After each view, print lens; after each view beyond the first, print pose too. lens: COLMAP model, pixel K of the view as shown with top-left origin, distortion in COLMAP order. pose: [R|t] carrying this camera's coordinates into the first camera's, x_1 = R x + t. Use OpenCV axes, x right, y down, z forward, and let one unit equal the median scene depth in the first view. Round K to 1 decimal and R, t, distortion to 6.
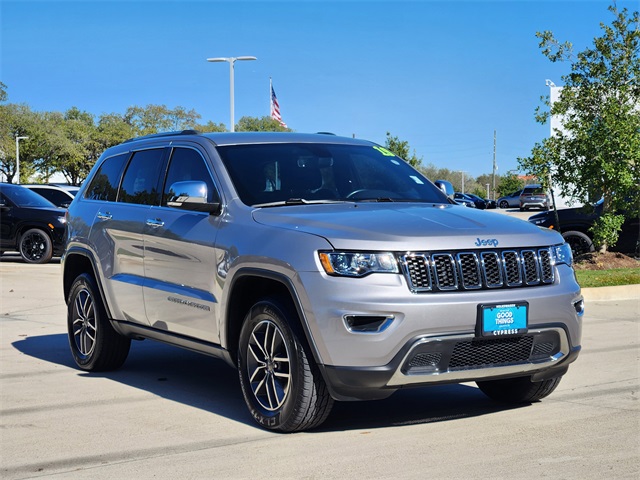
lens RADIAL K [[1218.3, 0, 322.1], [0, 1218.3, 240.2], [0, 0, 1]] dist [-0.006510, 0.000000]
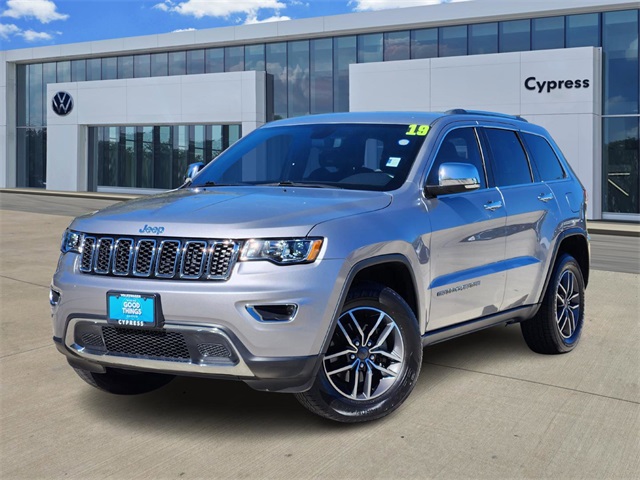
lens RADIAL K [[1218.3, 0, 319.1], [0, 1218.3, 239.0], [0, 0, 1]] dist [-0.006510, 0.000000]
pose [[0.438867, 0.047904, -0.897274, 1.075405], [-0.034879, 0.998734, 0.036261, -0.030783], [0.897875, 0.015382, 0.439982, 0.708196]]
